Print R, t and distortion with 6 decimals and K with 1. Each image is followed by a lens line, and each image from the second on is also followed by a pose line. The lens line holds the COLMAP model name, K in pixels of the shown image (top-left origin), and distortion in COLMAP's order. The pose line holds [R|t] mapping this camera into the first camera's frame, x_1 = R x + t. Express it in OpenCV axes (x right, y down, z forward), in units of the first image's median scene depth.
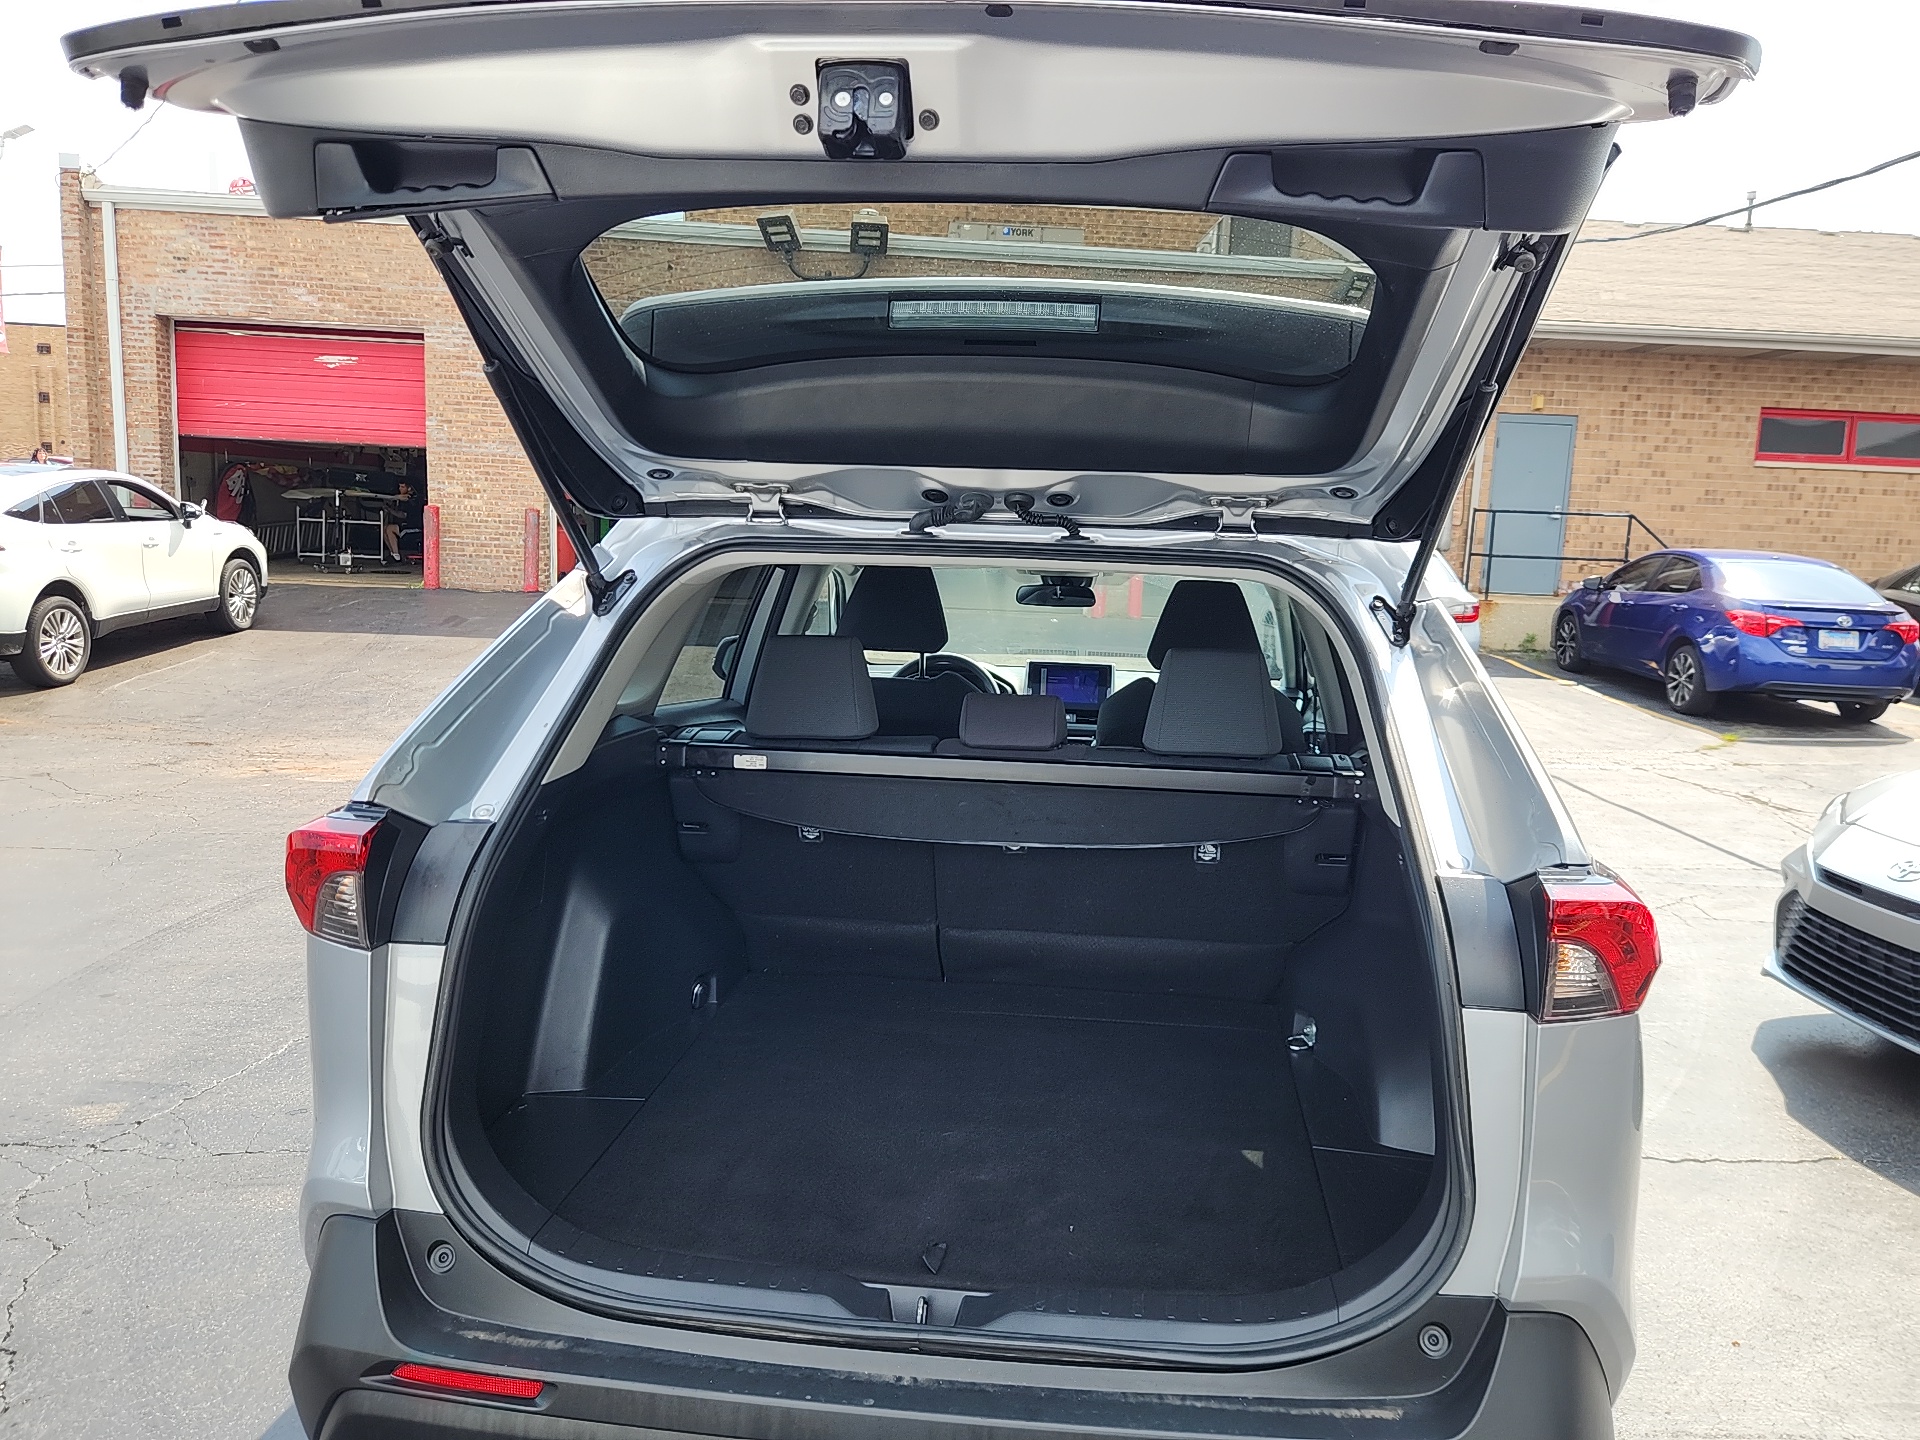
lens RADIAL K [[1470.4, 0, 996.6], [0, 1470.4, 696.9], [0, 0, 1]] dist [0.091940, -0.096575]
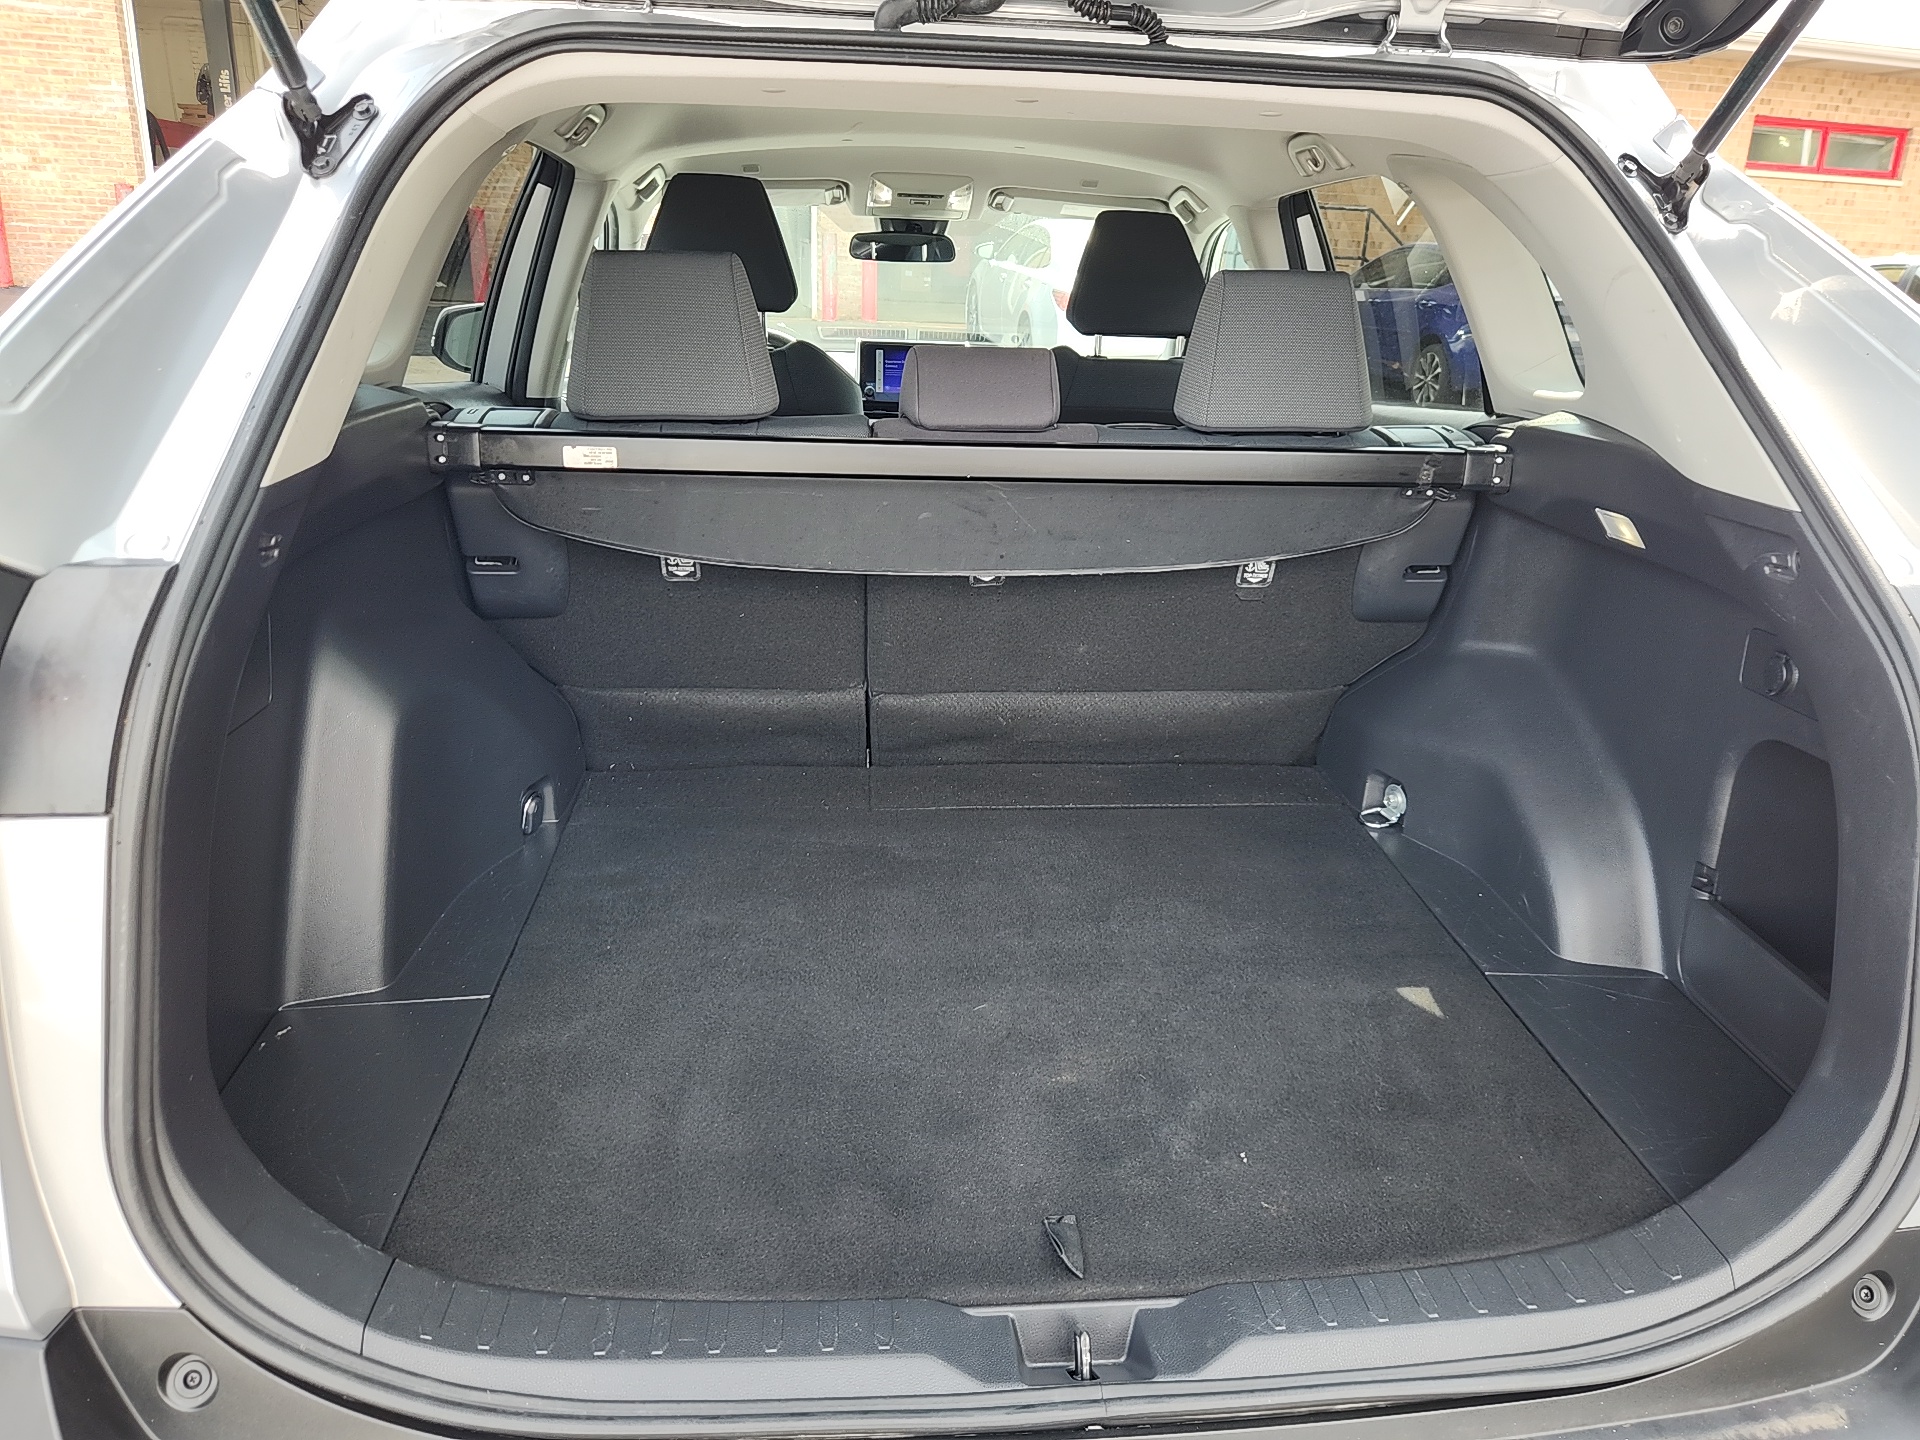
lens RADIAL K [[1452.6, 0, 1008.9], [0, 1452.6, 736.4], [0, 0, 1]] dist [0.051955, -0.039561]
pose [[0.977015, -0.064385, 0.203215, -0.126742], [0.019945, 0.976725, 0.213565, 0.031207], [-0.212236, -0.204603, 0.955559, 0.343007]]
